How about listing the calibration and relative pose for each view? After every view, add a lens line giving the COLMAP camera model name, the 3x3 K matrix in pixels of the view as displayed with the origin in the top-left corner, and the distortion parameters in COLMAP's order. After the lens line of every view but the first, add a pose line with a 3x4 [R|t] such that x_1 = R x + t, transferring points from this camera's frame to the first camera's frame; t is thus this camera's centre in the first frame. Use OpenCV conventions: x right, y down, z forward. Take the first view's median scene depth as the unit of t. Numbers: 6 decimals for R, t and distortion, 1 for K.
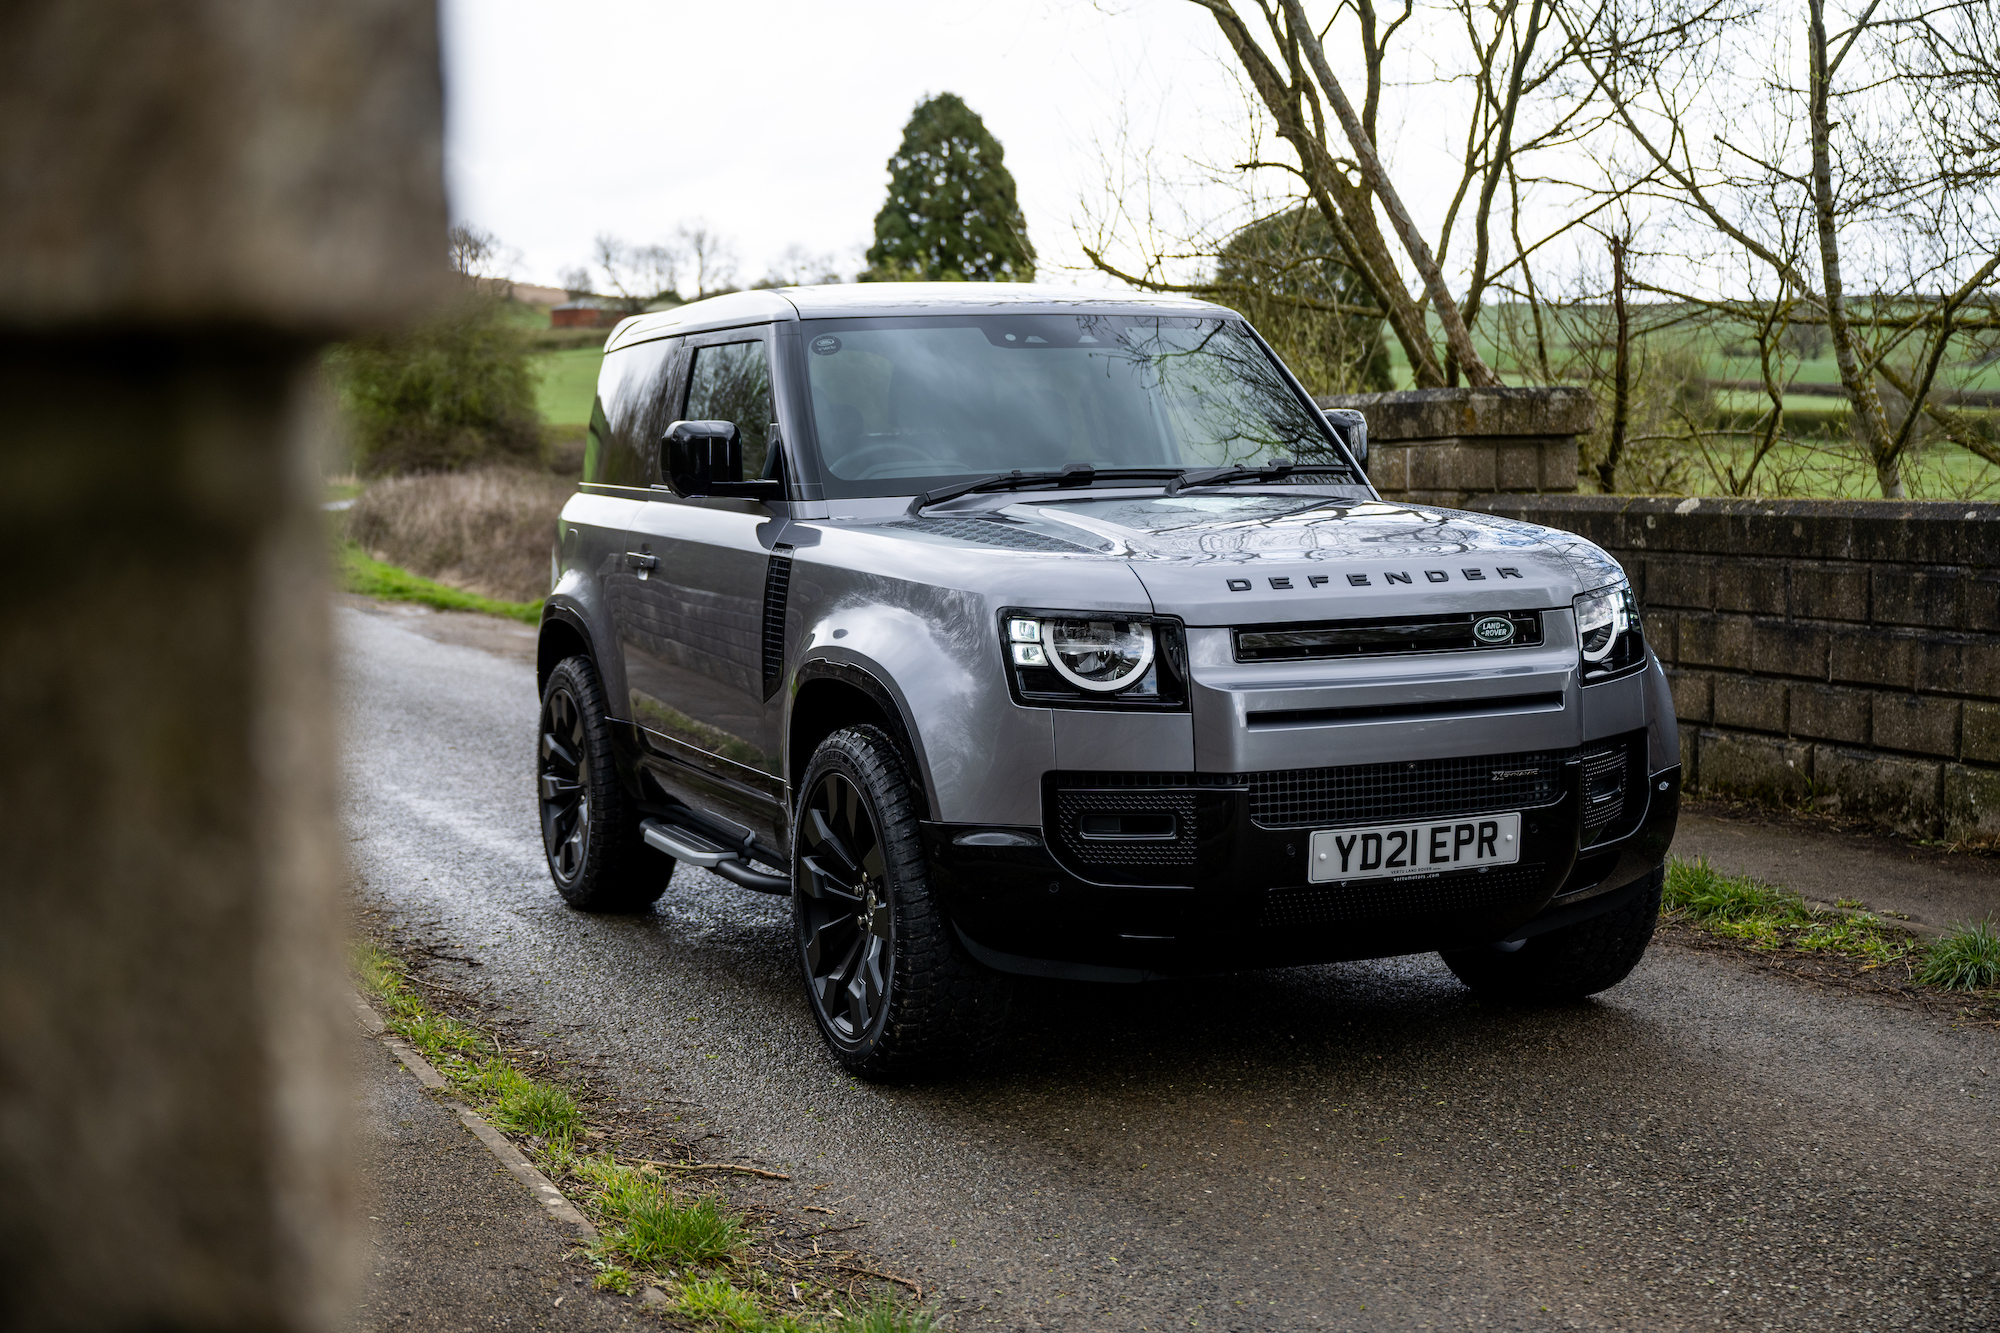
lens RADIAL K [[2626.7, 0, 1000.0], [0, 2626.7, 666.5], [0, 0, 1]] dist [-0.009702, 0.000669]
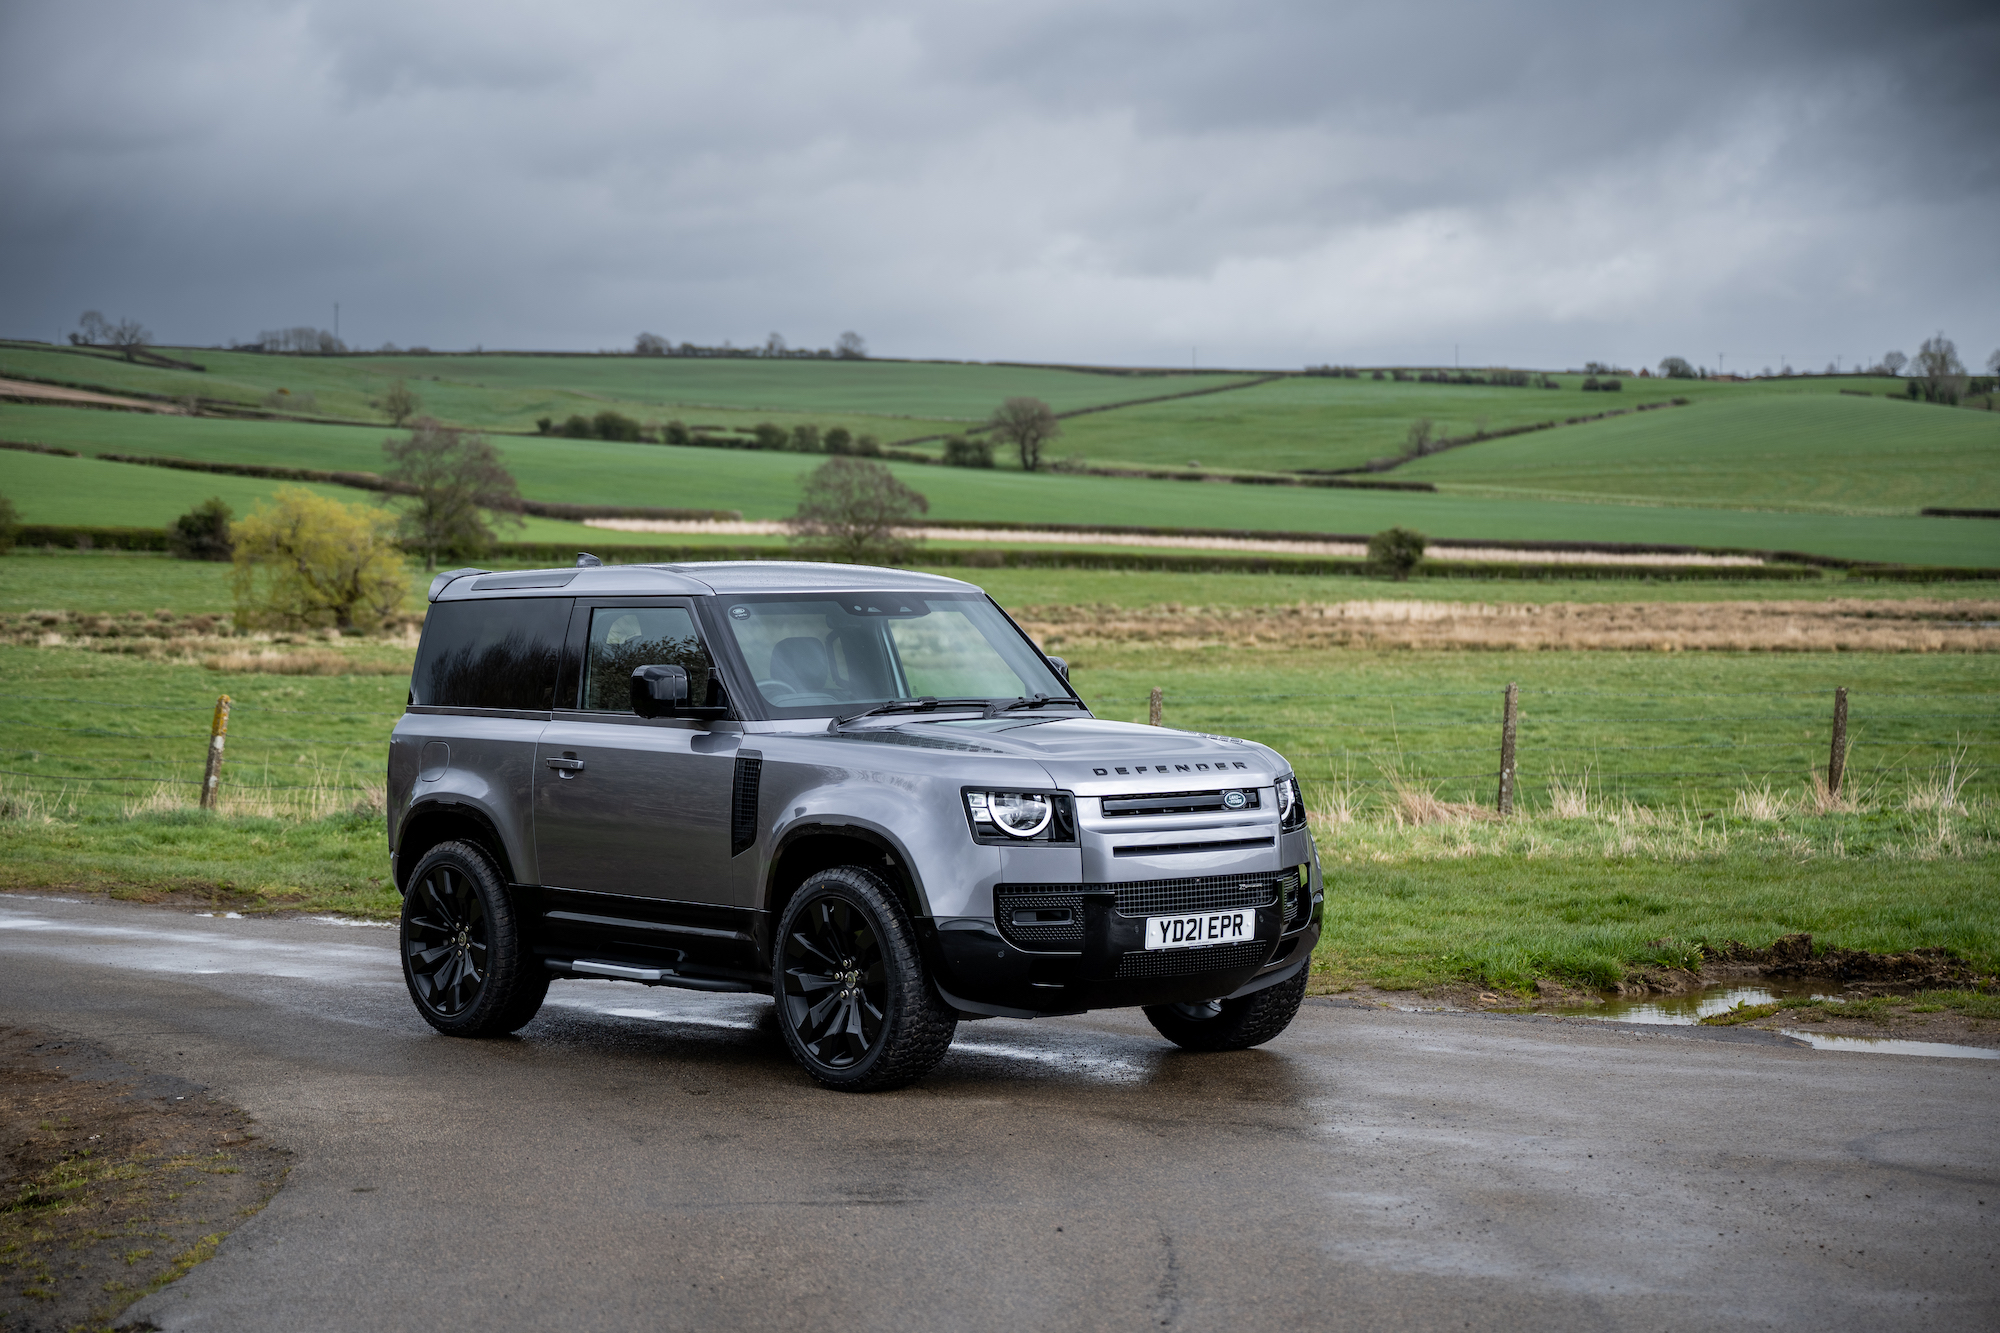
lens RADIAL K [[3645.1, 0, 1000.0], [0, 3645.1, 666.5], [0, 0, 1]] dist [0.013659, 0.003862]
pose [[0.956475, 0.007956, 0.291706, -0.637467], [0.014806, 0.997018, -0.075741, 0.075738], [-0.291438, 0.076763, 0.953505, -1.178865]]
